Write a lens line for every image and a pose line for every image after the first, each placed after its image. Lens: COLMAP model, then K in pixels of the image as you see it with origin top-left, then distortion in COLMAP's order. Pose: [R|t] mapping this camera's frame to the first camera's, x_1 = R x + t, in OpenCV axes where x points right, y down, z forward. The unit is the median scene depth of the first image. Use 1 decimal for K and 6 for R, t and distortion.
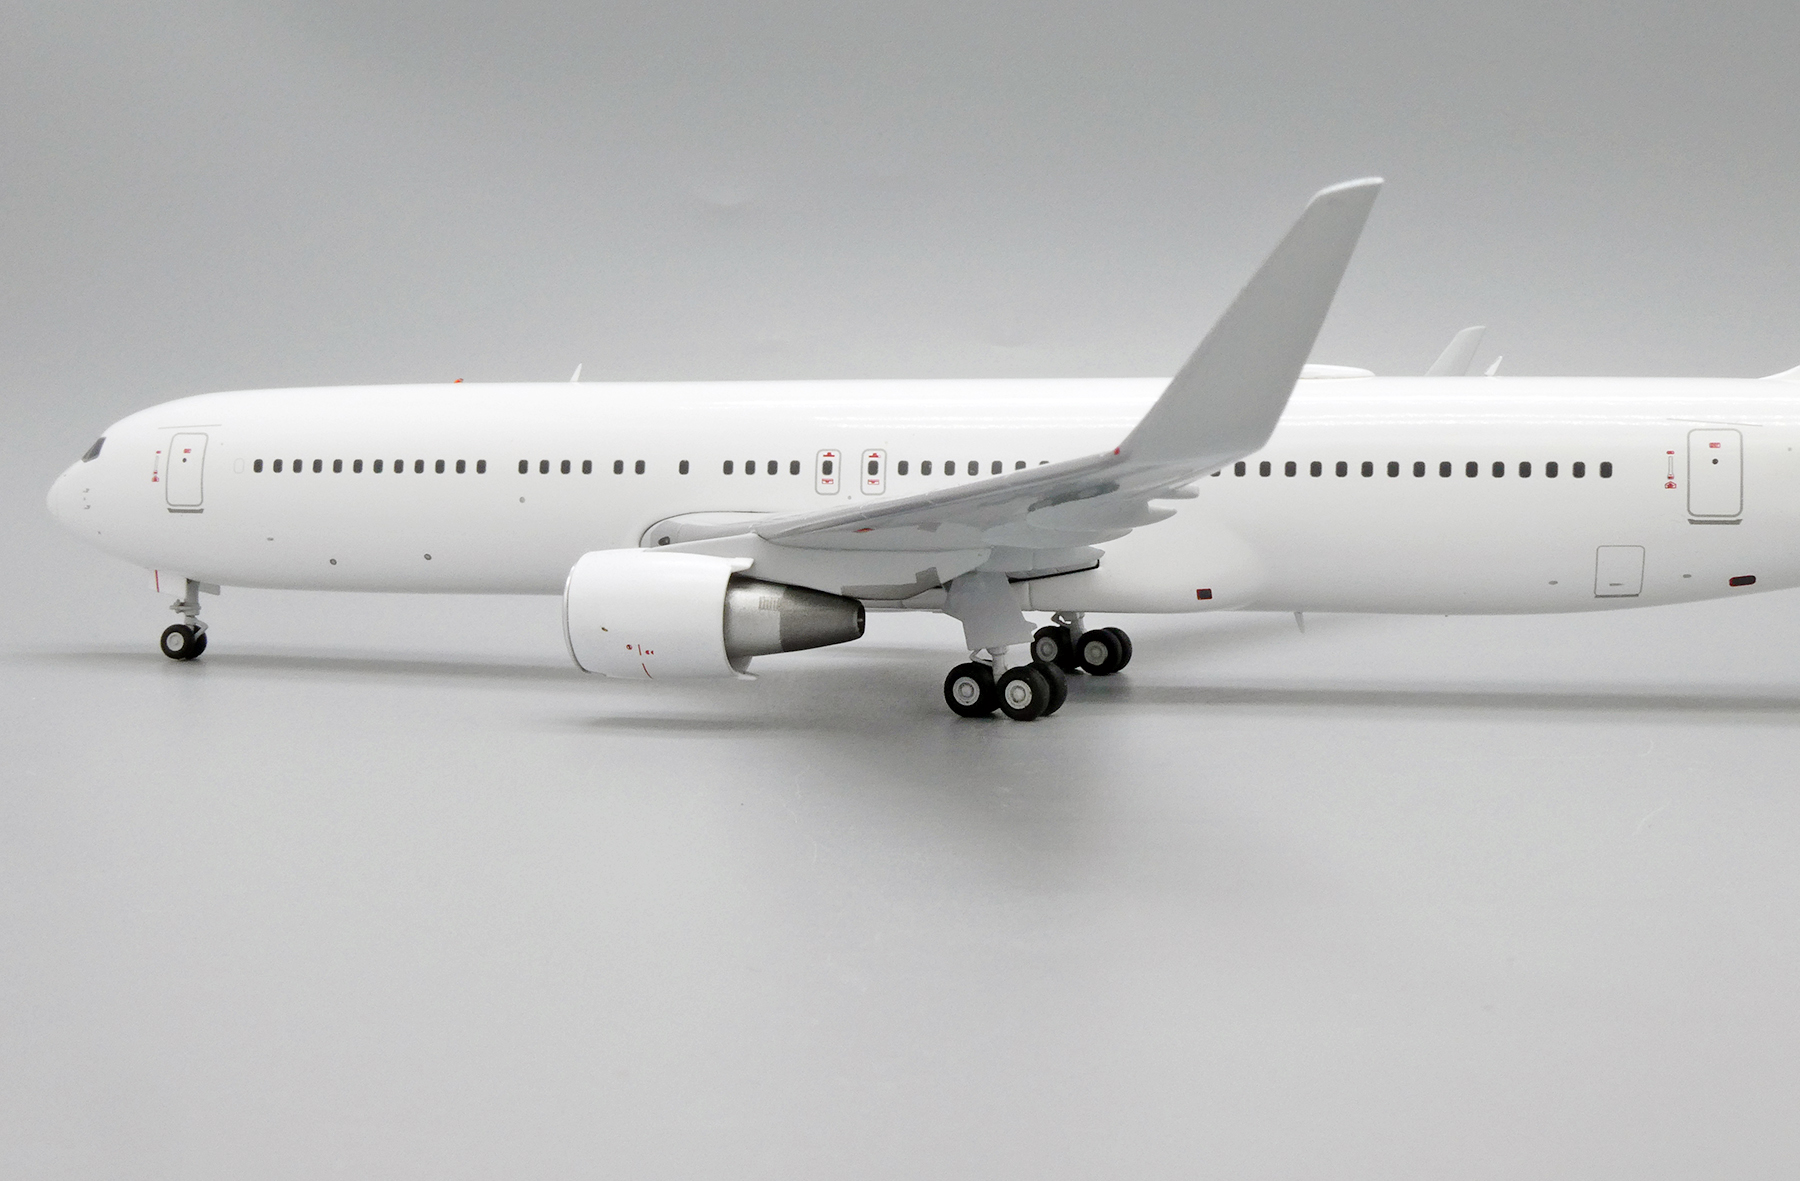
lens RADIAL K [[2322.6, 0, 894.6], [0, 2322.6, 546.3], [0, 0, 1]] dist [-0.004553, -0.121806]
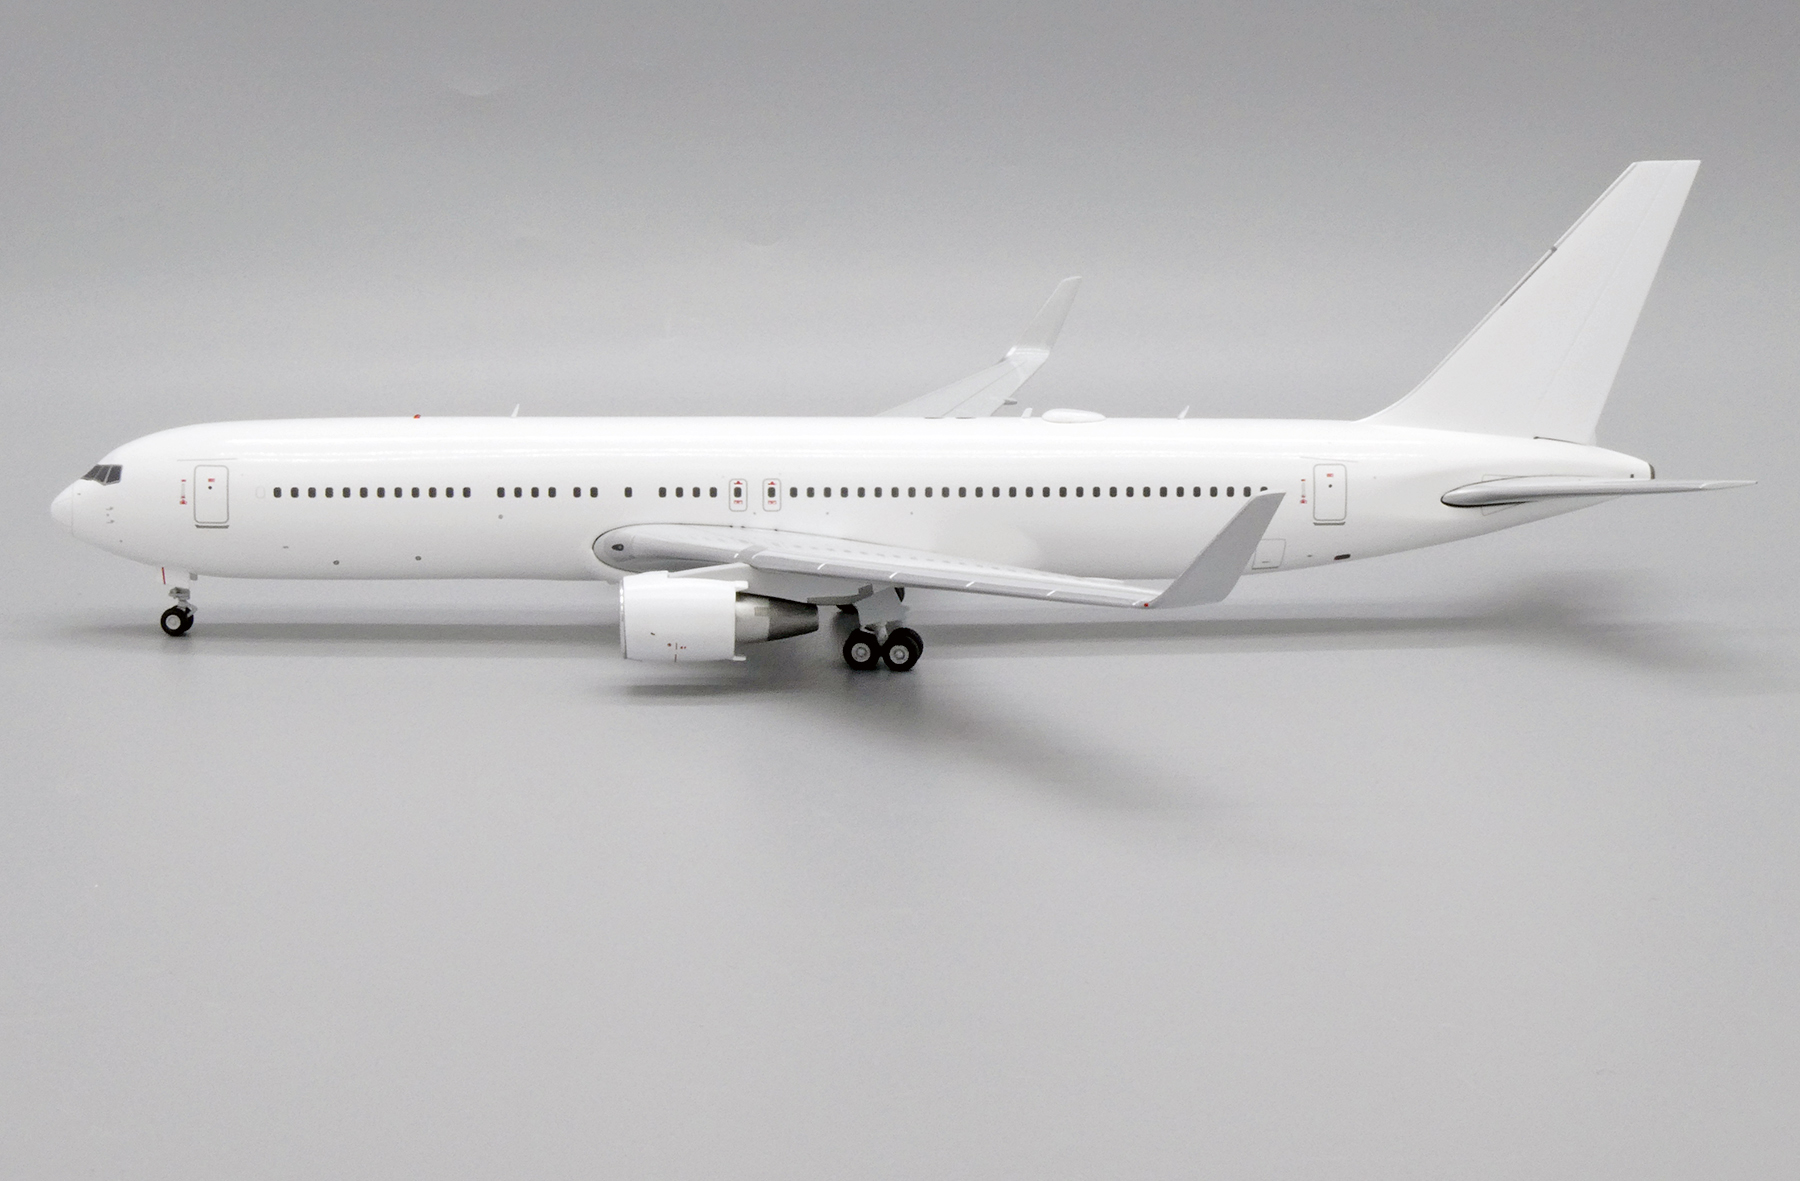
lens RADIAL K [[3430.0, 0, 900.0], [0, 3430.0, 590.5], [0, 0, 1]] dist [0.059385, -1.320080]
pose [[0.945670, -0.054375, 0.320550, -0.602964], [0.006172, 0.988741, 0.149510, -0.283896], [-0.325070, -0.139409, 0.935358, -0.980183]]
